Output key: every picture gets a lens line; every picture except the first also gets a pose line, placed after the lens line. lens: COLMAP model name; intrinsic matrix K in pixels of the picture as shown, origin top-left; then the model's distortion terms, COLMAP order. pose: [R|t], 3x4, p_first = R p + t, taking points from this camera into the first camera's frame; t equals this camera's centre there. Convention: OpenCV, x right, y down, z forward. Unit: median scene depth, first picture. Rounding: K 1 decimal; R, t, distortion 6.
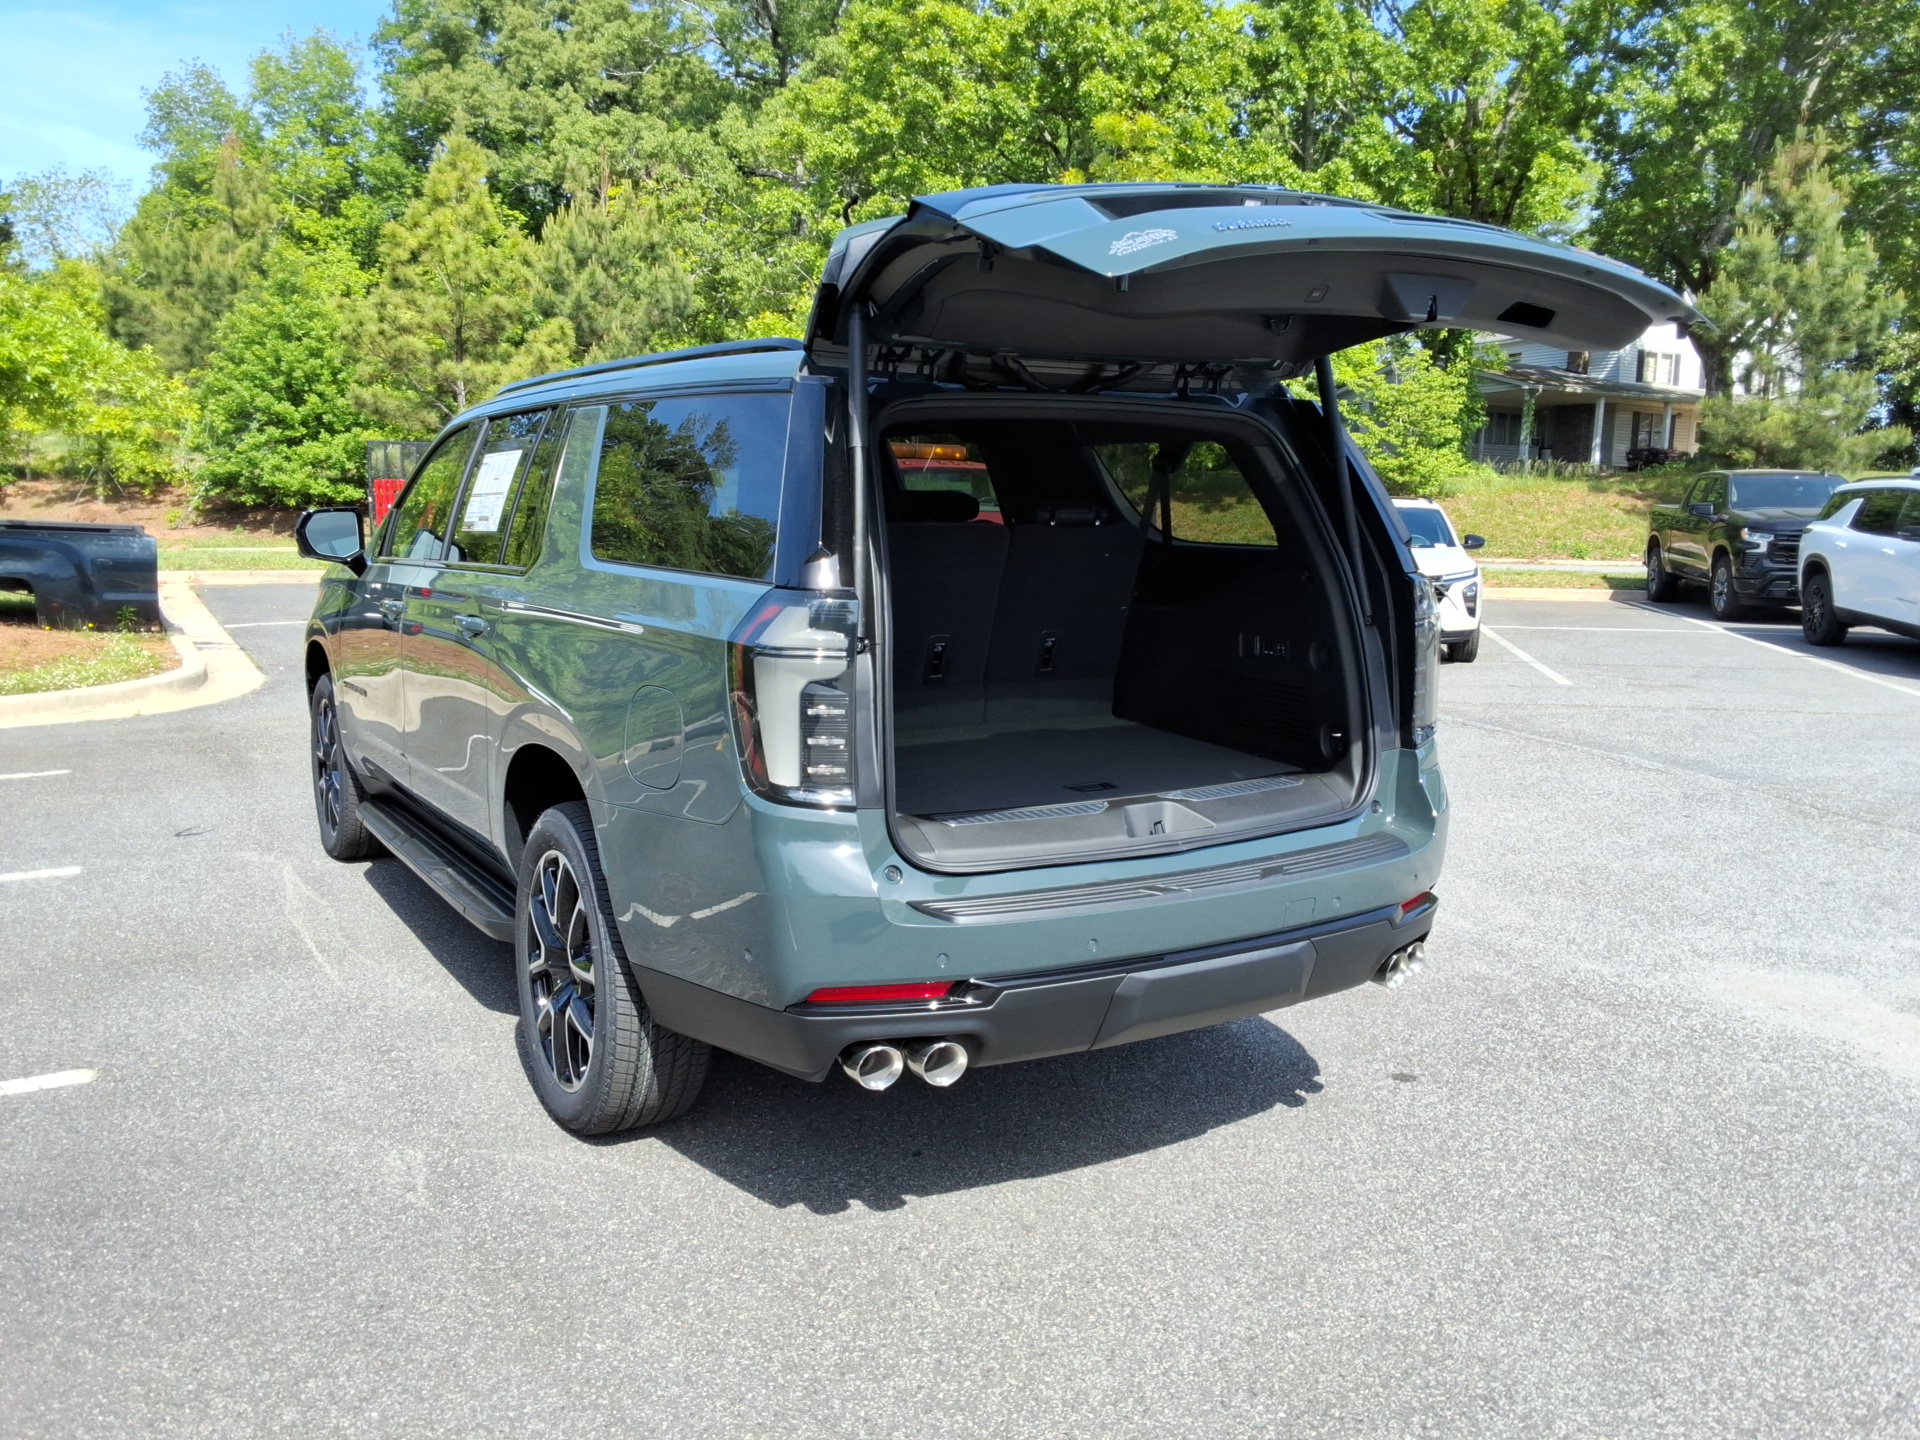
lens RADIAL K [[1552.5, 0, 981.1], [0, 1552.5, 720.2], [0, 0, 1]] dist [0.096527, -0.148798]
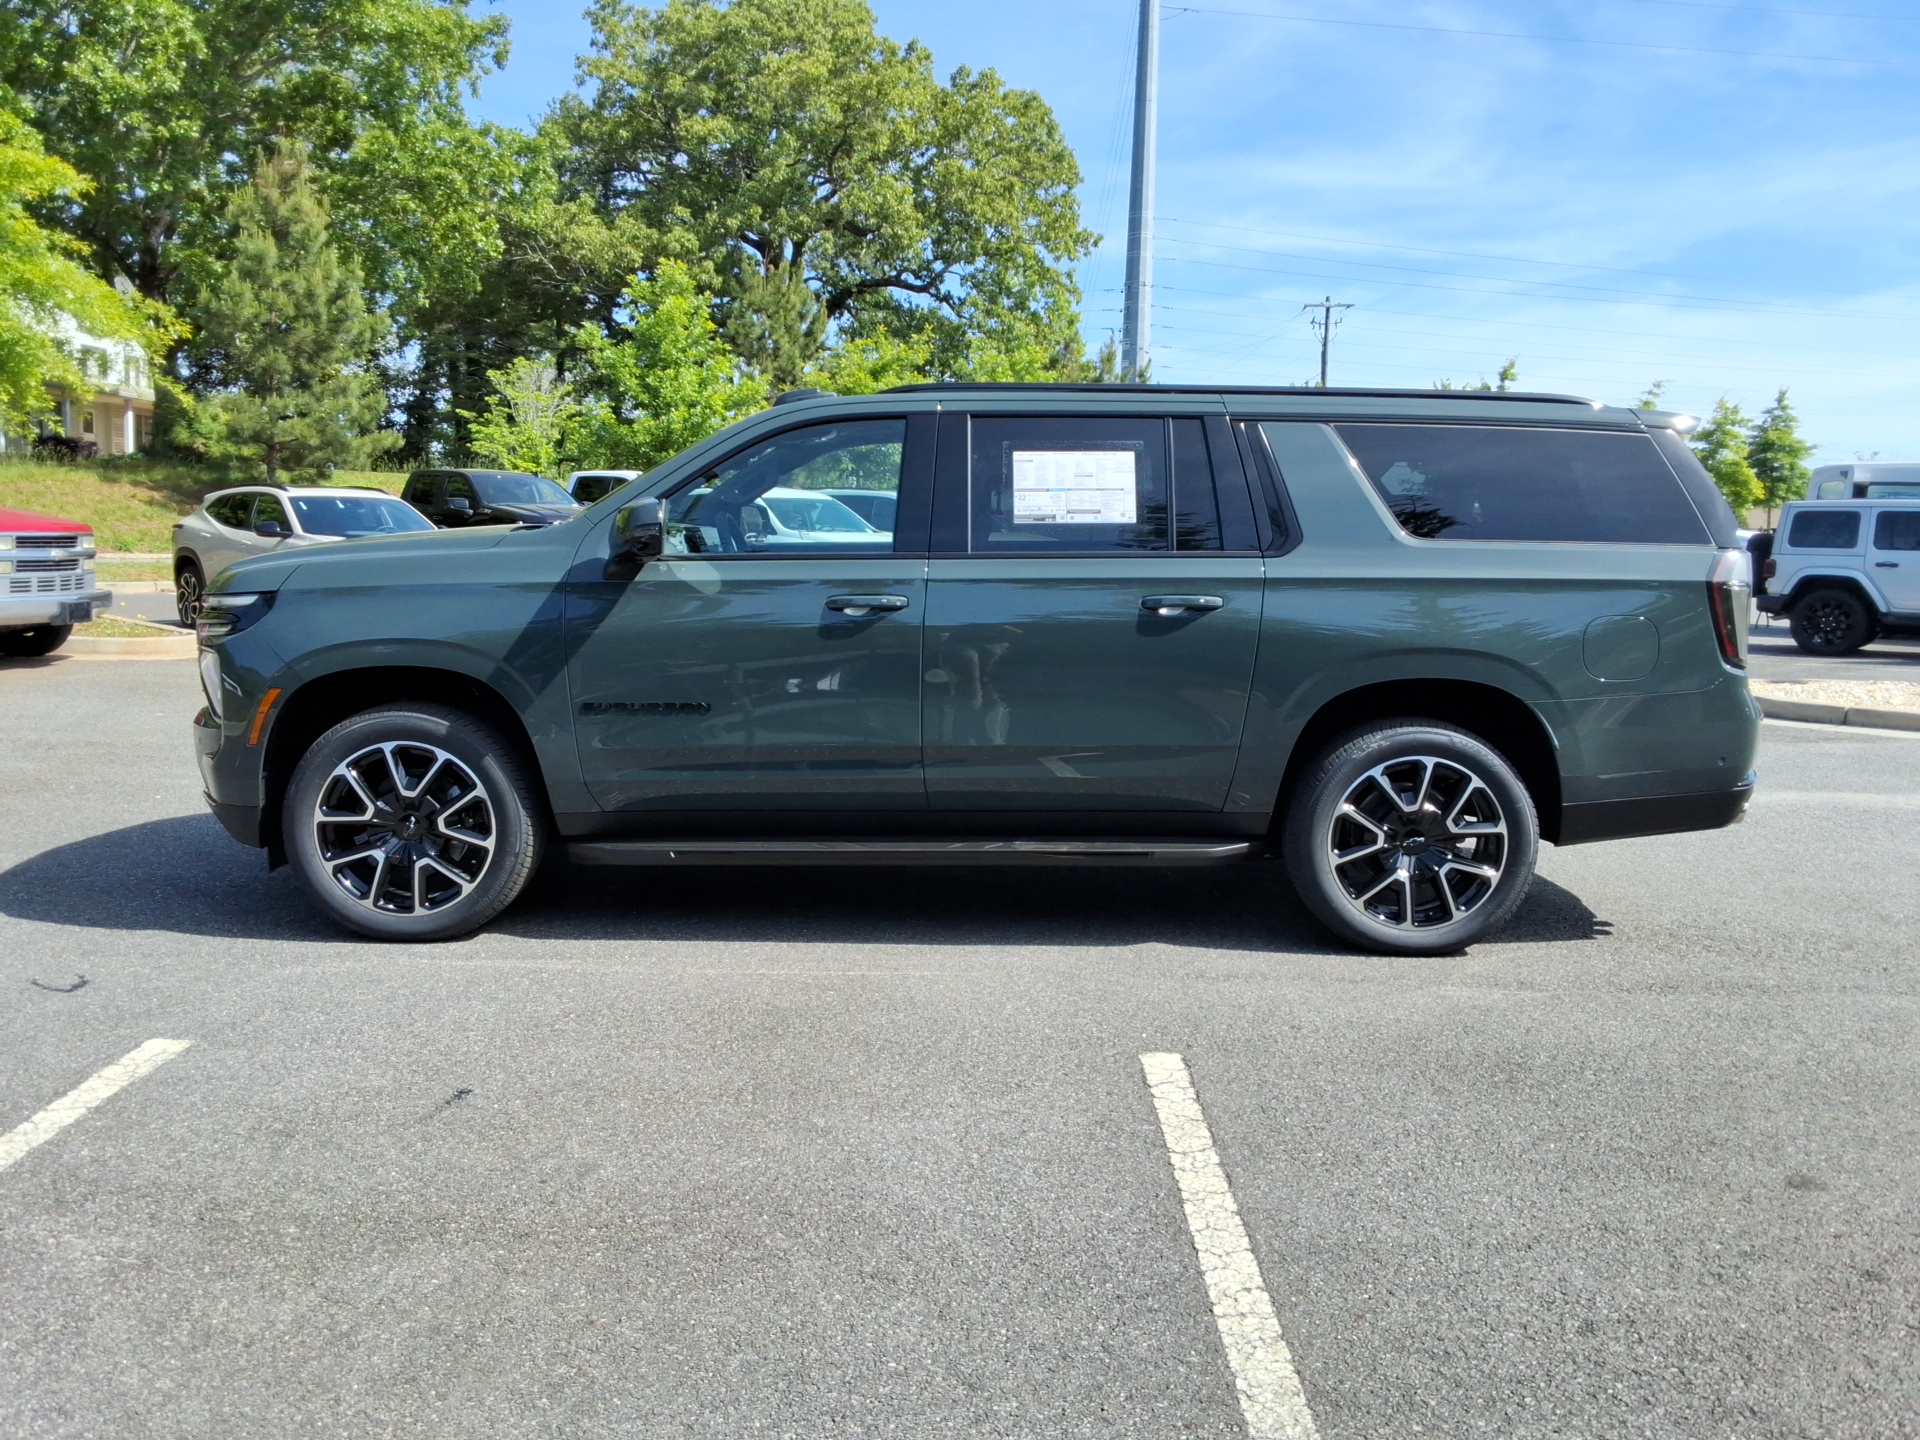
lens RADIAL K [[1552.5, 0, 977.3], [0, 1552.5, 713.5], [0, 0, 1]] dist [0.096527, -0.148798]
pose [[0.511156, -0.106328, 0.852885, -0.177159], [0.105642, 0.992567, 0.060428, -0.008285], [-0.852971, 0.059212, 0.518589, 0.067646]]
